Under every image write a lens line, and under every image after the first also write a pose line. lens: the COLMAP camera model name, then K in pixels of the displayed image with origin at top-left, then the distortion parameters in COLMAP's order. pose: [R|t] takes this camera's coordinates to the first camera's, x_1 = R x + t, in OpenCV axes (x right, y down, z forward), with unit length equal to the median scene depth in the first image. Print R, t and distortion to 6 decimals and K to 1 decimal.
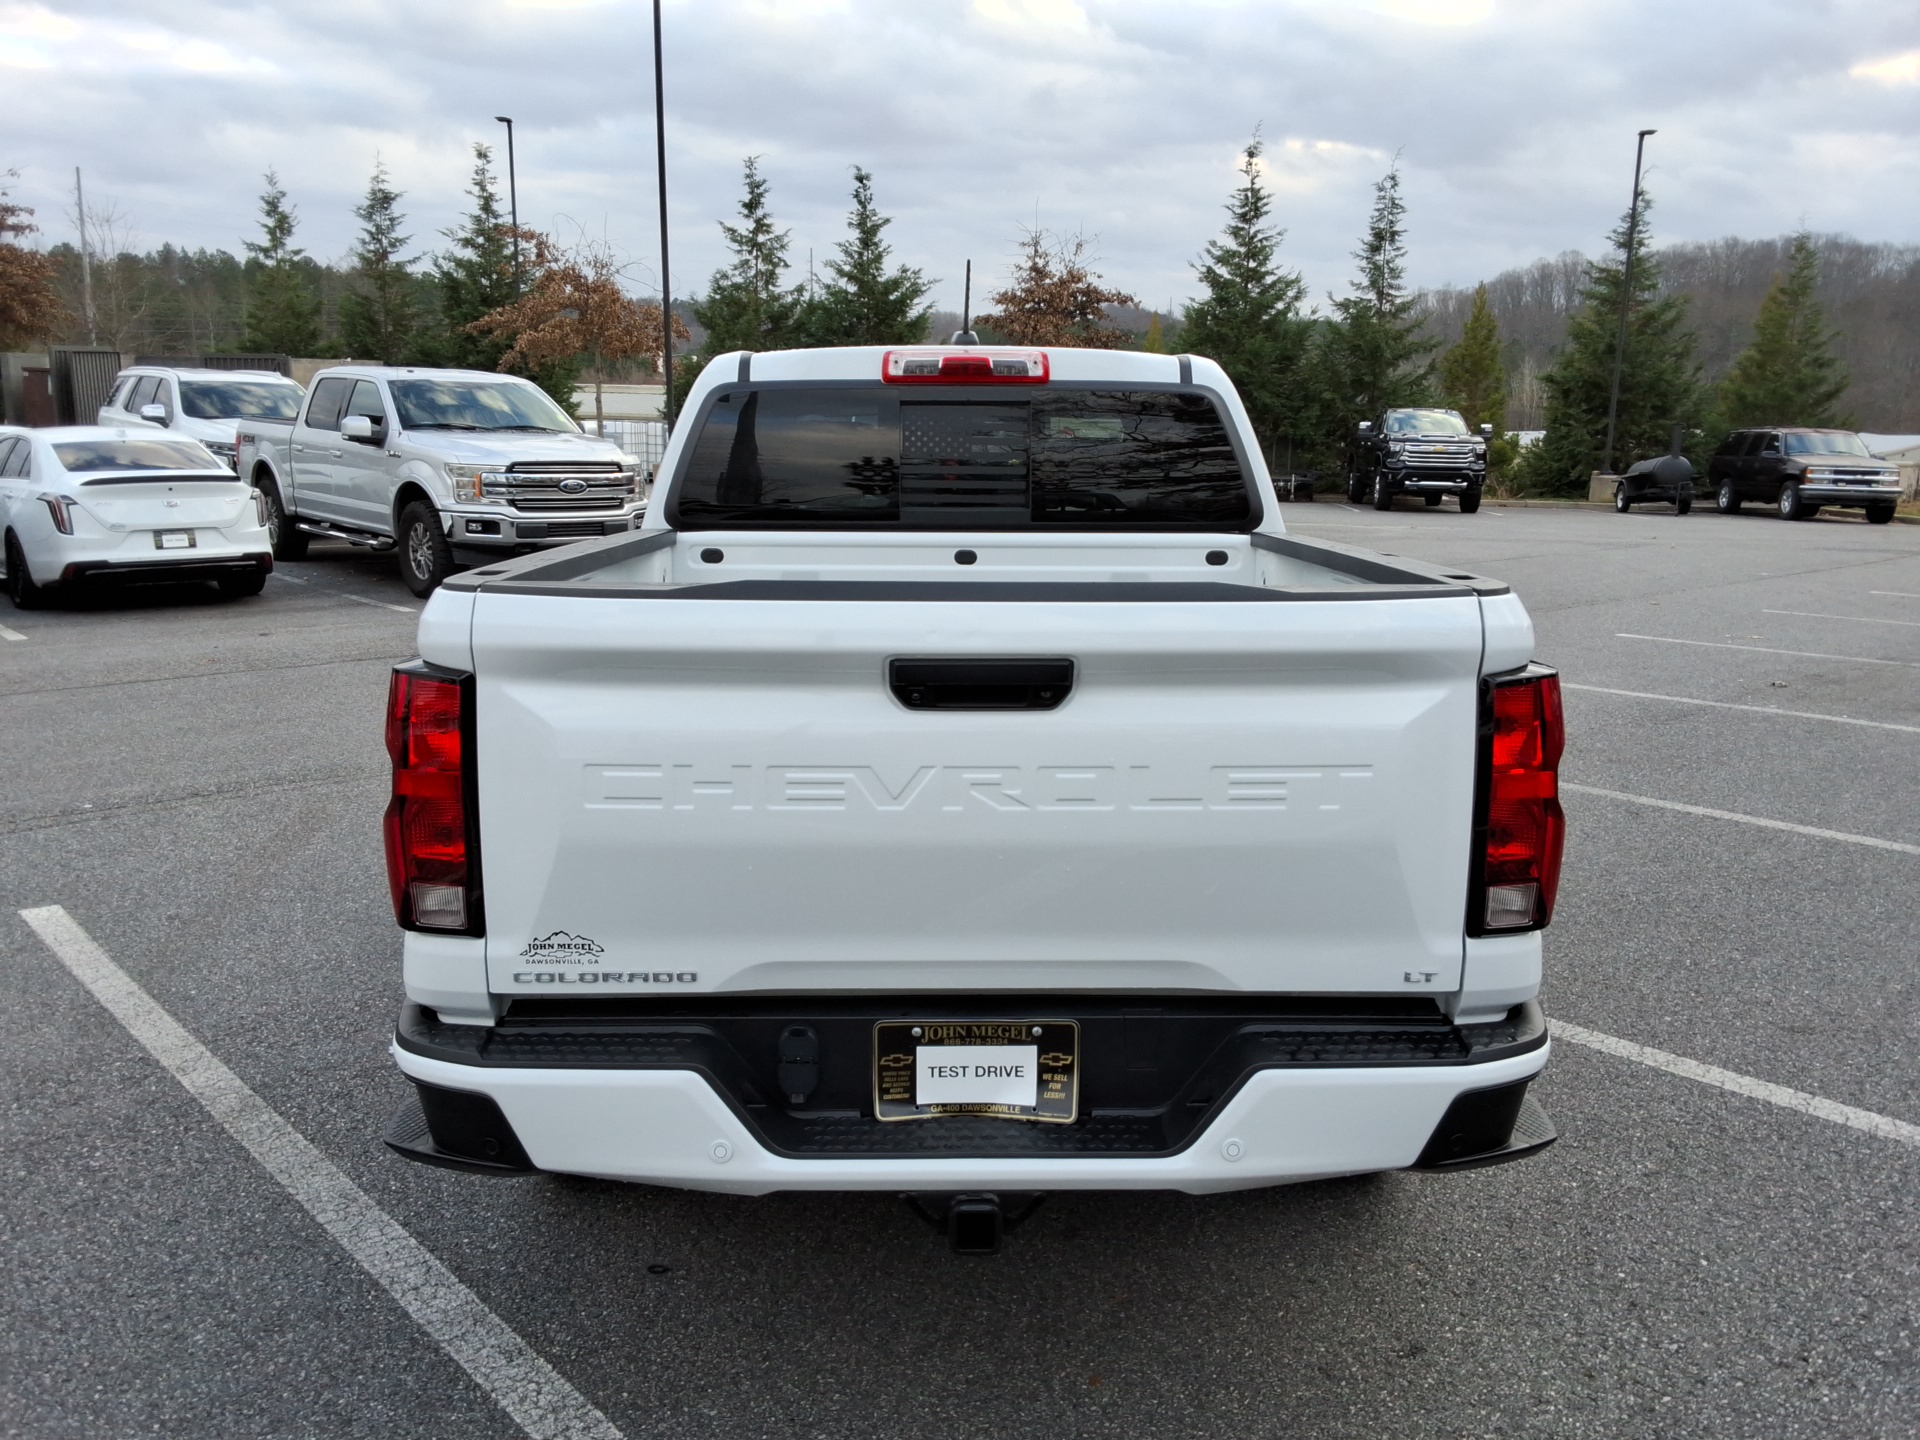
lens RADIAL K [[1539.6, 0, 977.9], [0, 1539.6, 706.2], [0, 0, 1]] dist [0.108290, -0.164047]
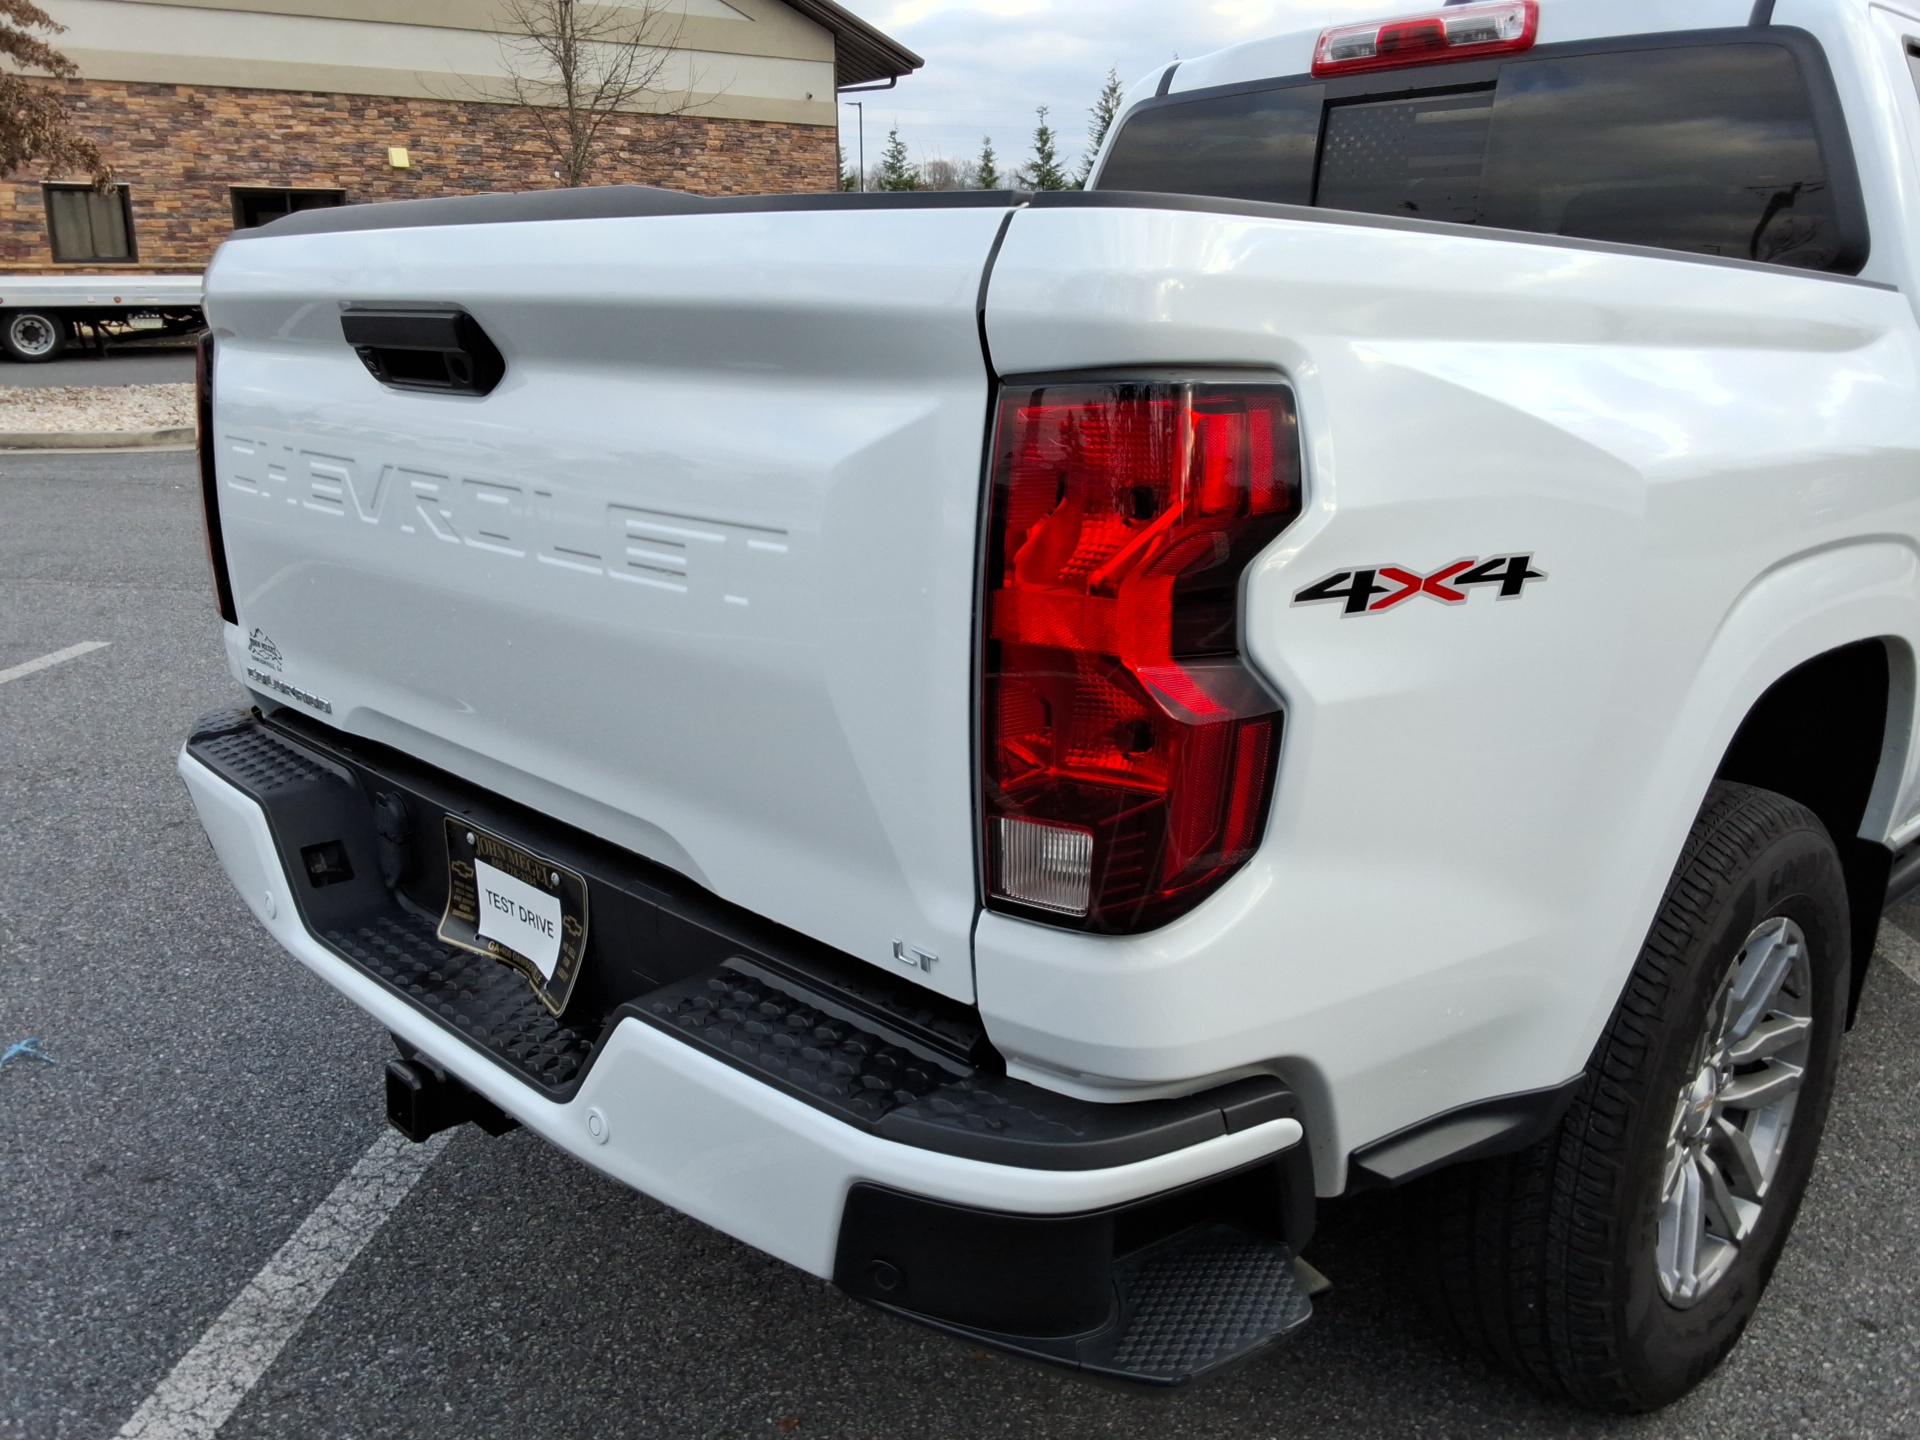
lens RADIAL K [[1539.6, 0, 969.9], [0, 1539.6, 712.2], [0, 0, 1]] dist [0.108290, -0.164047]
pose [[0.688900, 0.181378, -0.701797, 0.120752], [-0.138150, 0.983294, 0.118519, 0.004877], [0.711569, 0.015305, 0.702449, 0.118719]]
